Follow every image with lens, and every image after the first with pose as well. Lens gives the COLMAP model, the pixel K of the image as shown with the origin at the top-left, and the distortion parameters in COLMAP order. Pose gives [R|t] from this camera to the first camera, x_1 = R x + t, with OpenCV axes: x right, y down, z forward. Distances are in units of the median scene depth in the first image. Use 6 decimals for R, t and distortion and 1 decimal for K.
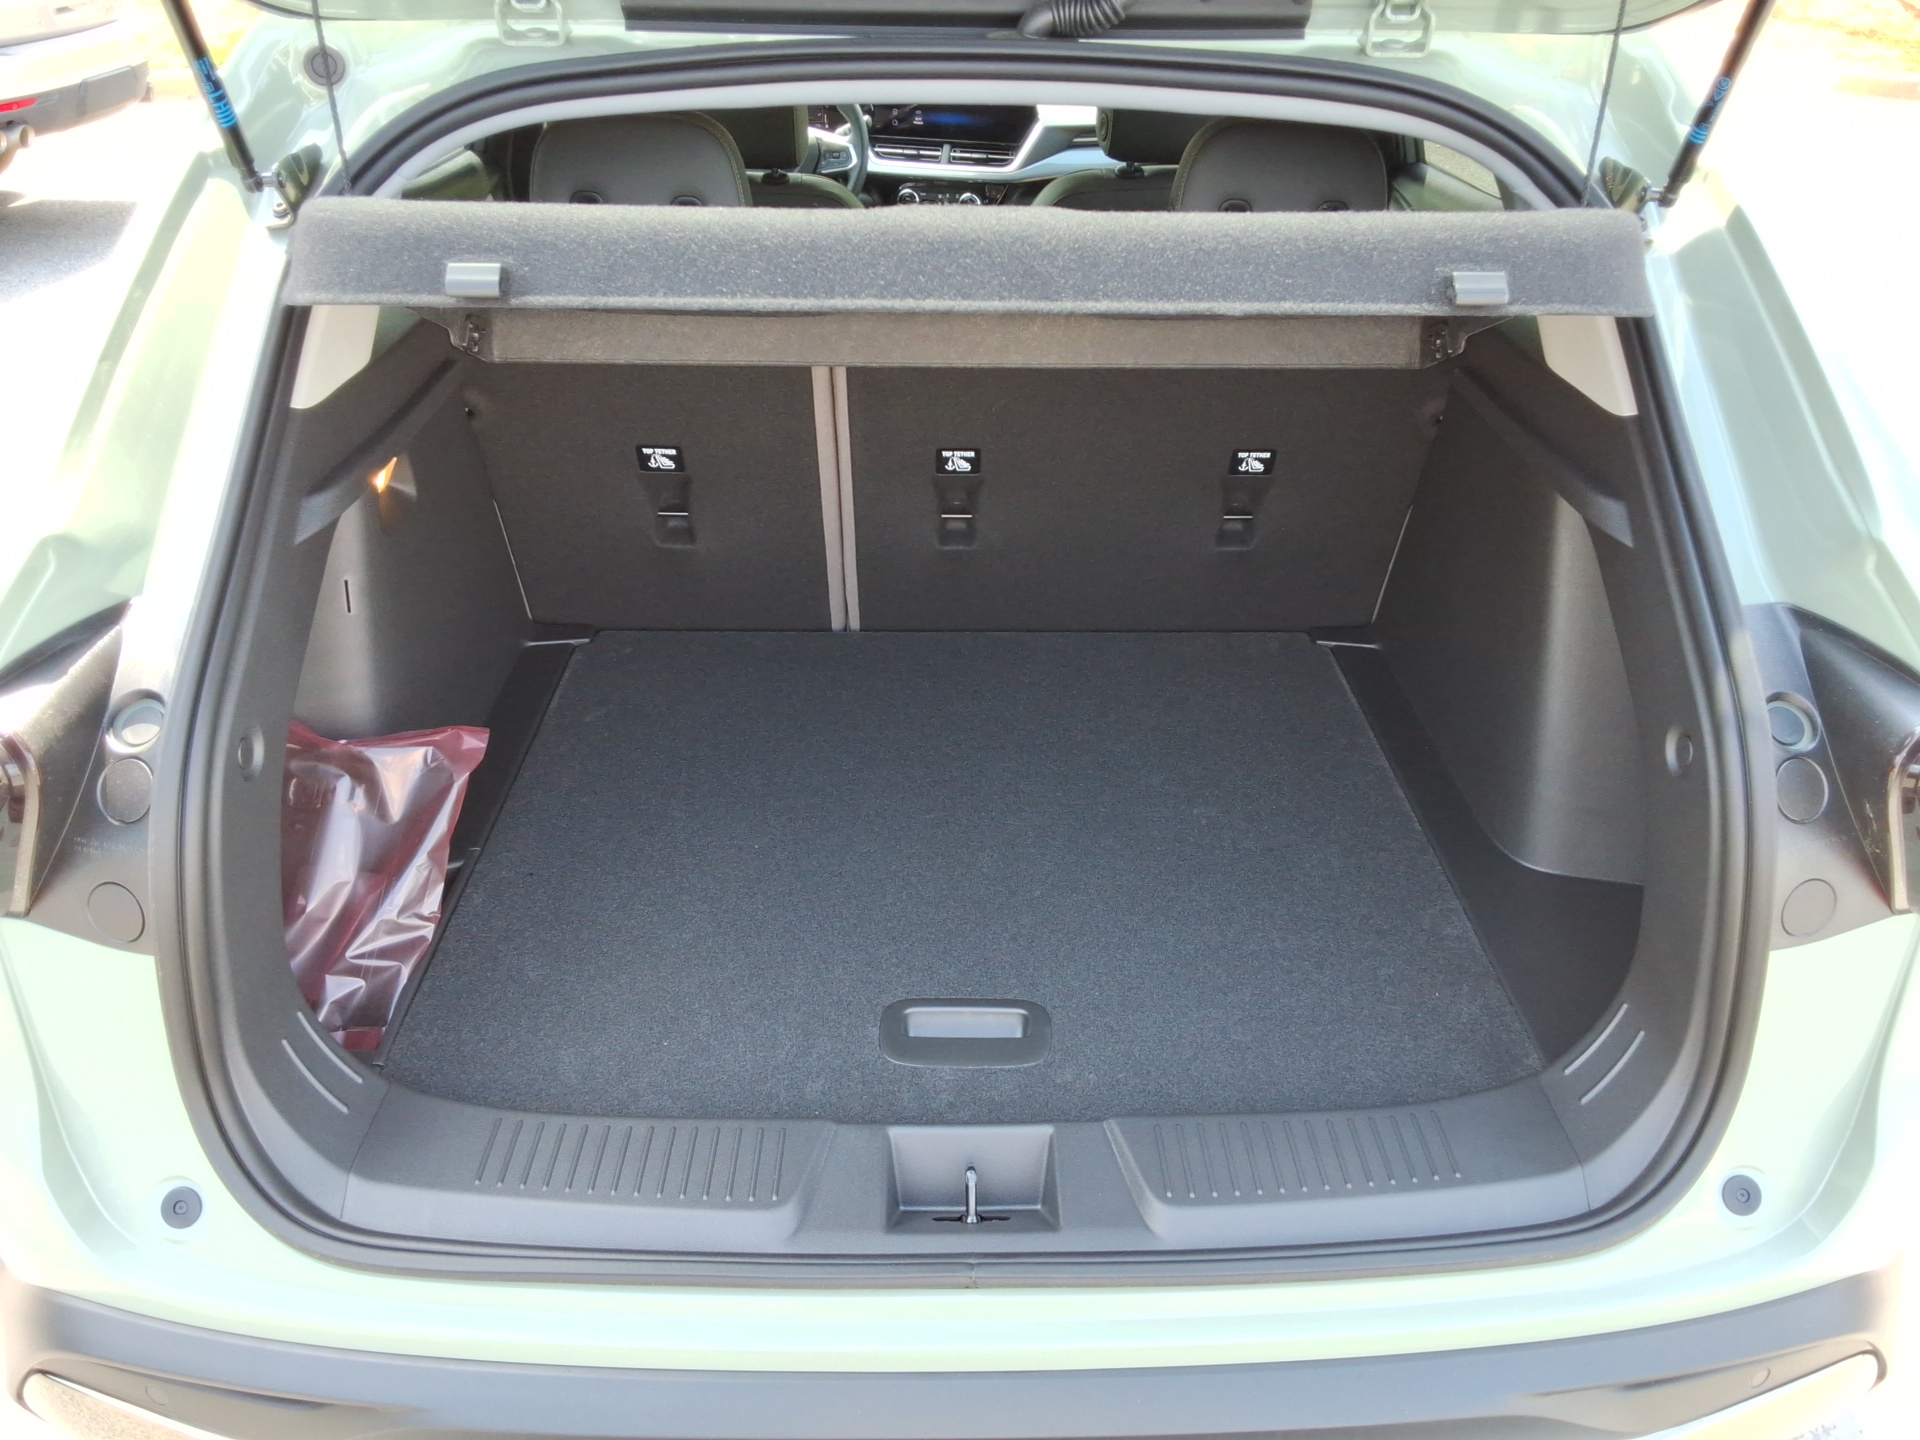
lens RADIAL K [[1558.5, 0, 1040.3], [0, 1558.5, 699.5], [0, 0, 1]] dist [0.065887, 0.000241]
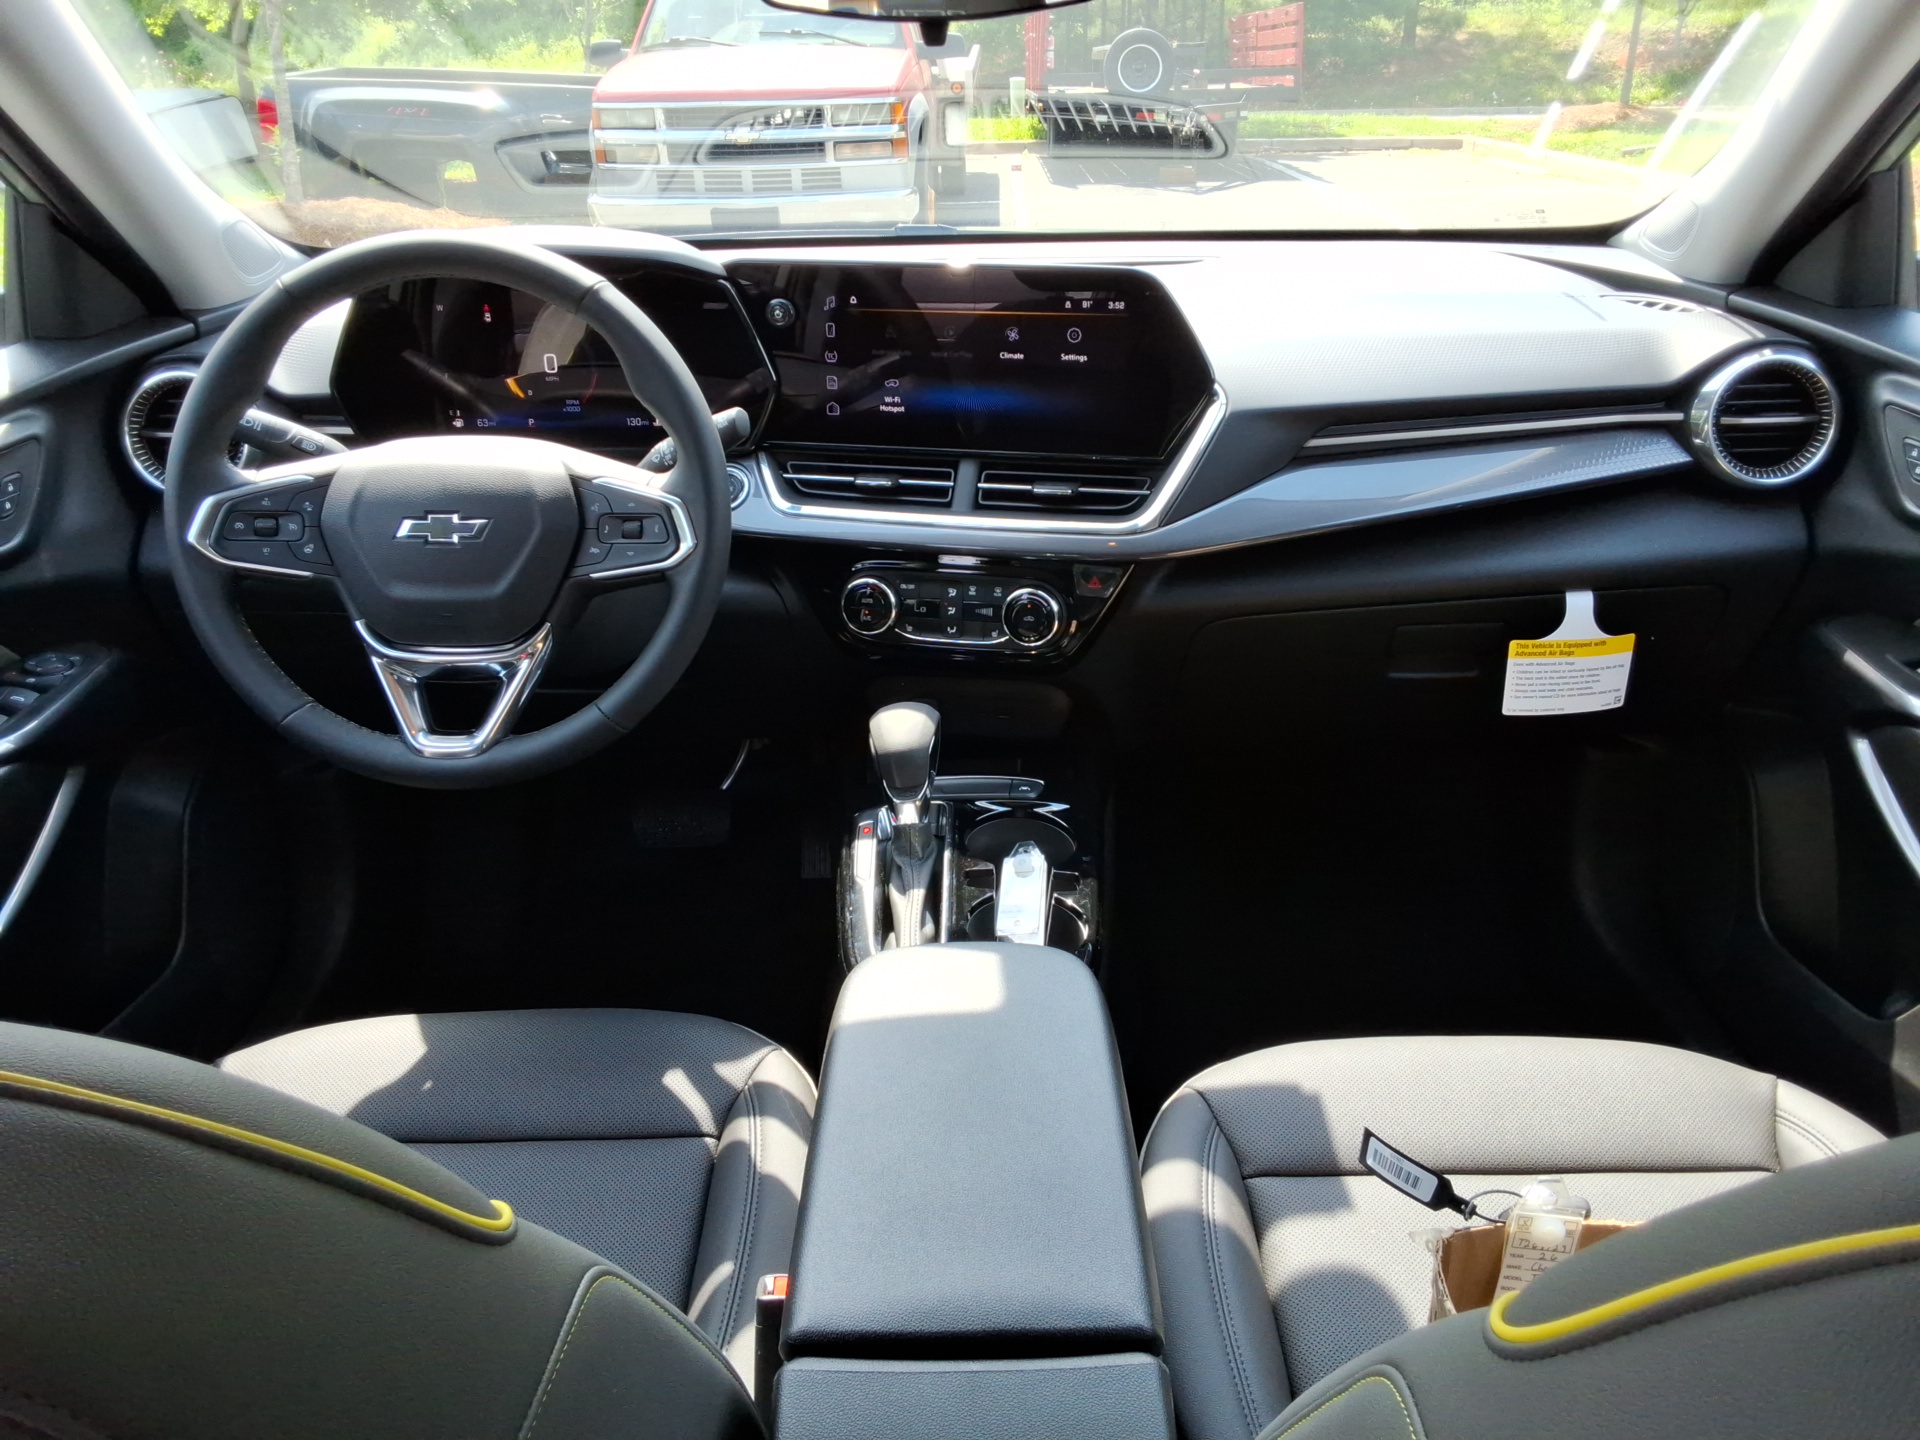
lens RADIAL K [[1532.2, 0, 997.7], [0, 1532.2, 716.8], [0, 0, 1]] dist [0.098118, -0.158747]
pose [[0.999223, -0.021803, -0.032840, -0.045303], [0.017650, 0.992395, -0.121825, -0.267074], [0.035246, 0.121151, 0.992008, 0.691085]]
